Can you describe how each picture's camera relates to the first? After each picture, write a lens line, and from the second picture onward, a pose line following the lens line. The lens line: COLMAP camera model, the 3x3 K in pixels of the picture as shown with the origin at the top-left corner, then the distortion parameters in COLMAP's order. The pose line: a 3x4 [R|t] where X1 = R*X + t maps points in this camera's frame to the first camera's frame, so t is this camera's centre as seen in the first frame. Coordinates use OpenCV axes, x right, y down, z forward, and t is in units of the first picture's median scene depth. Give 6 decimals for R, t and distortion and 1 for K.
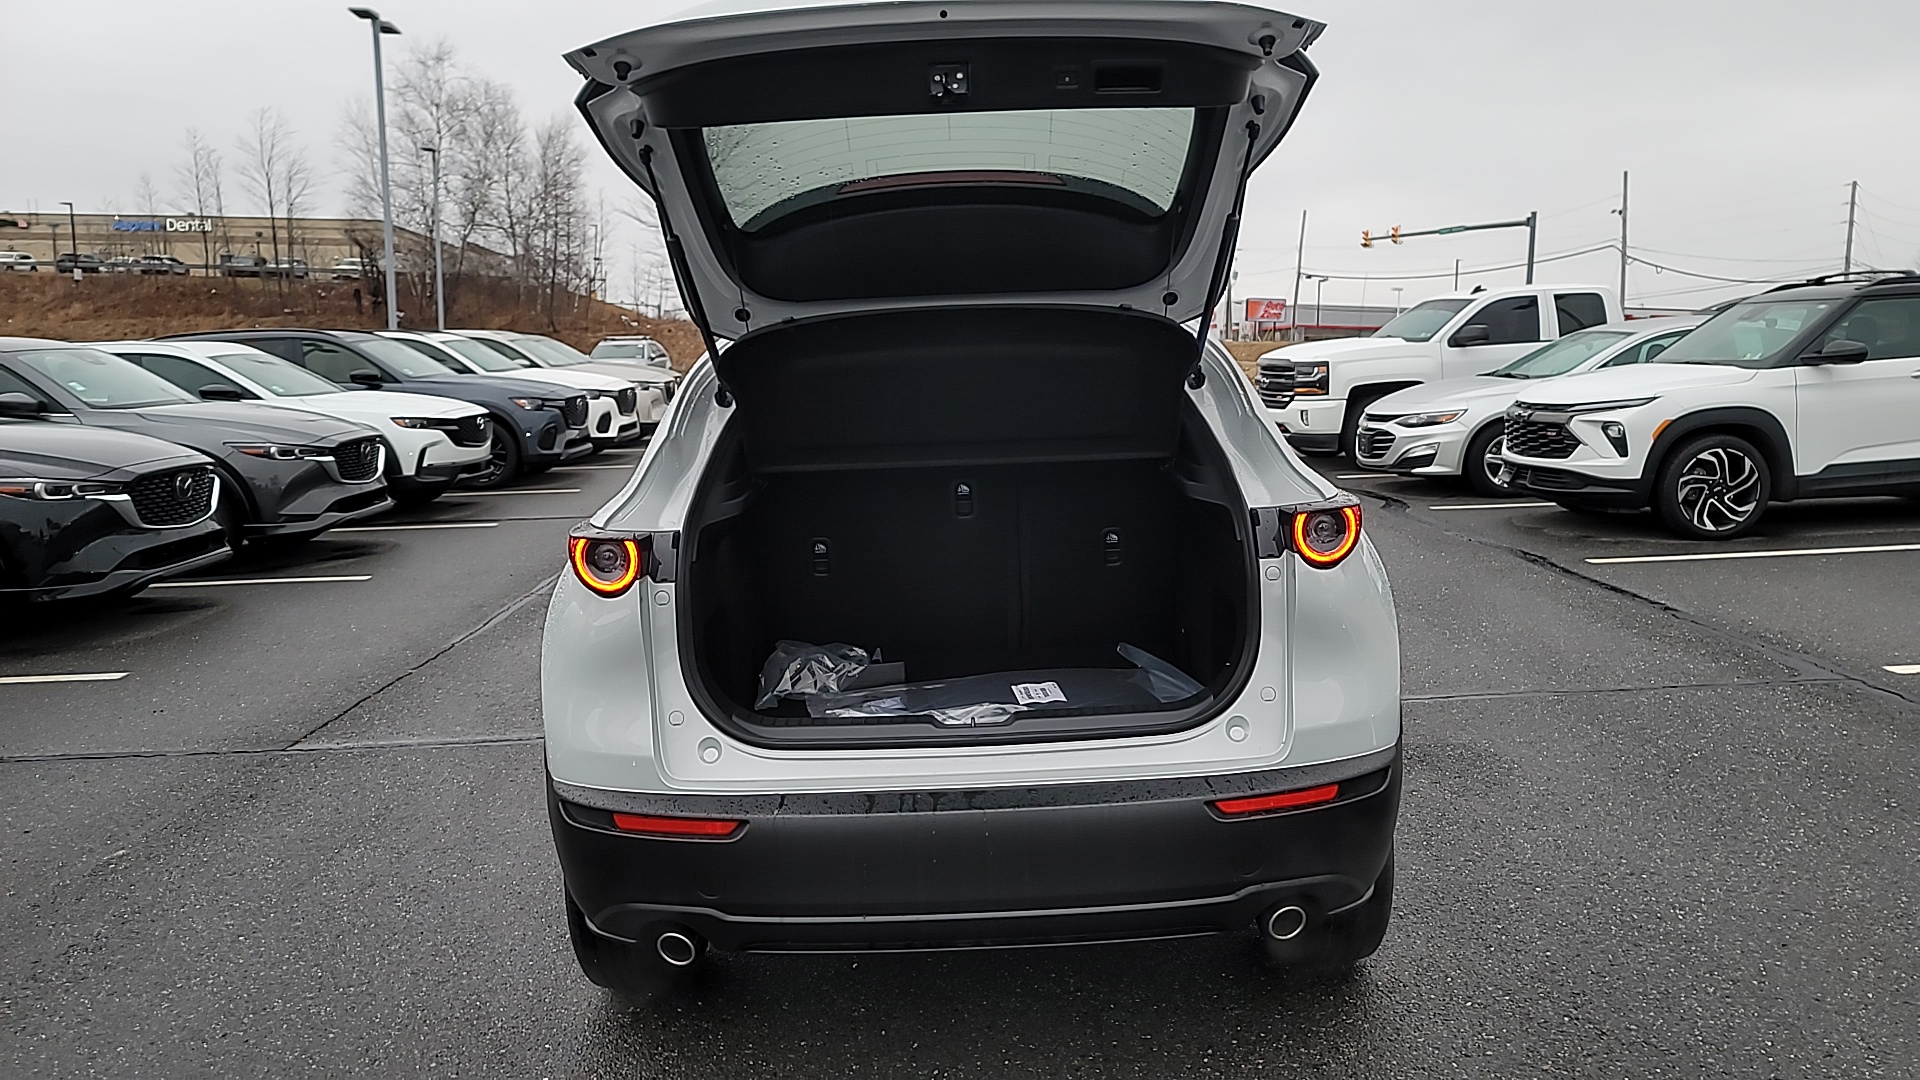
lens RADIAL K [[1409.9, 0, 984.0], [0, 1409.9, 547.1], [0, 0, 1]] dist [0.004769, -0.001743]
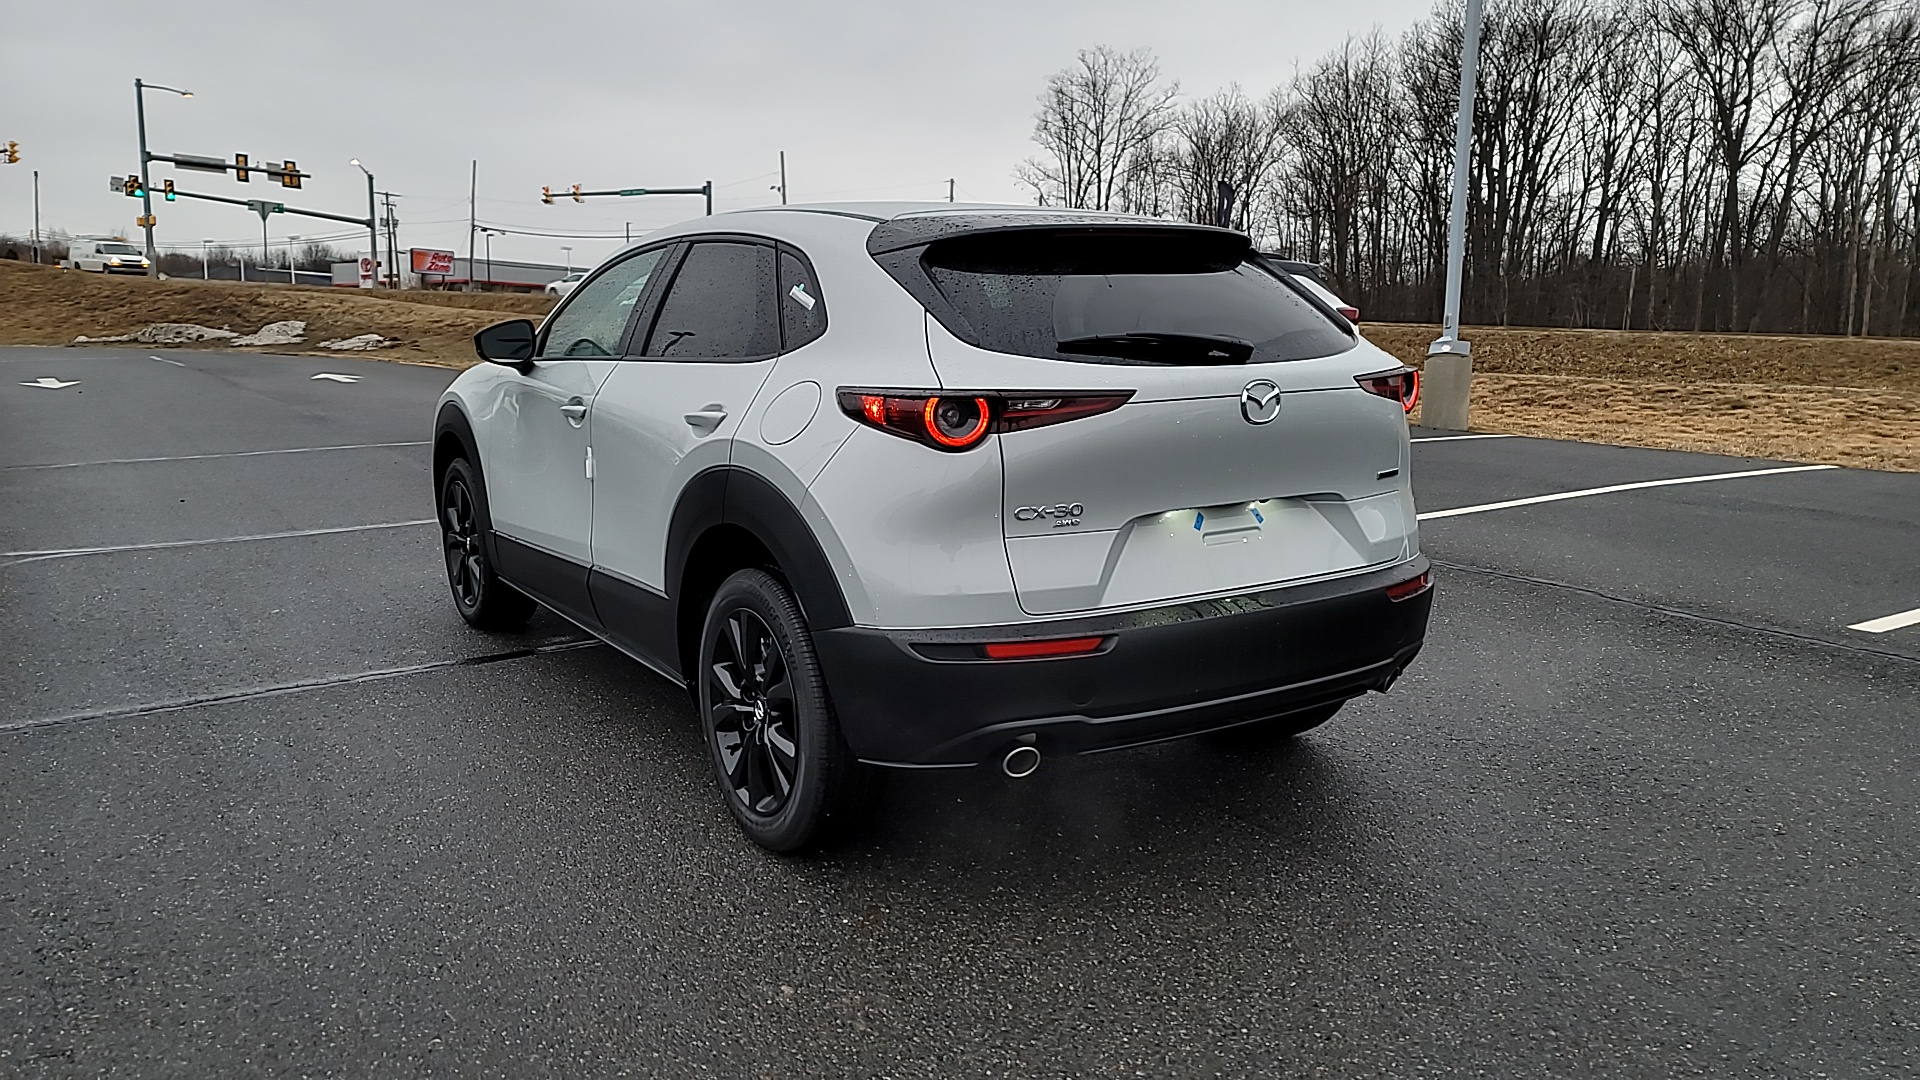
lens RADIAL K [[1385.7, 0, 986.7], [0, 1385.7, 557.5], [0, 0, 1]] dist [0.073509, -0.085275]
pose [[0.833484, -0.065940, 0.548596, -0.162909], [0.046503, 0.997702, 0.049269, 0.012853], [-0.550584, -0.015553, 0.834635, 0.018707]]
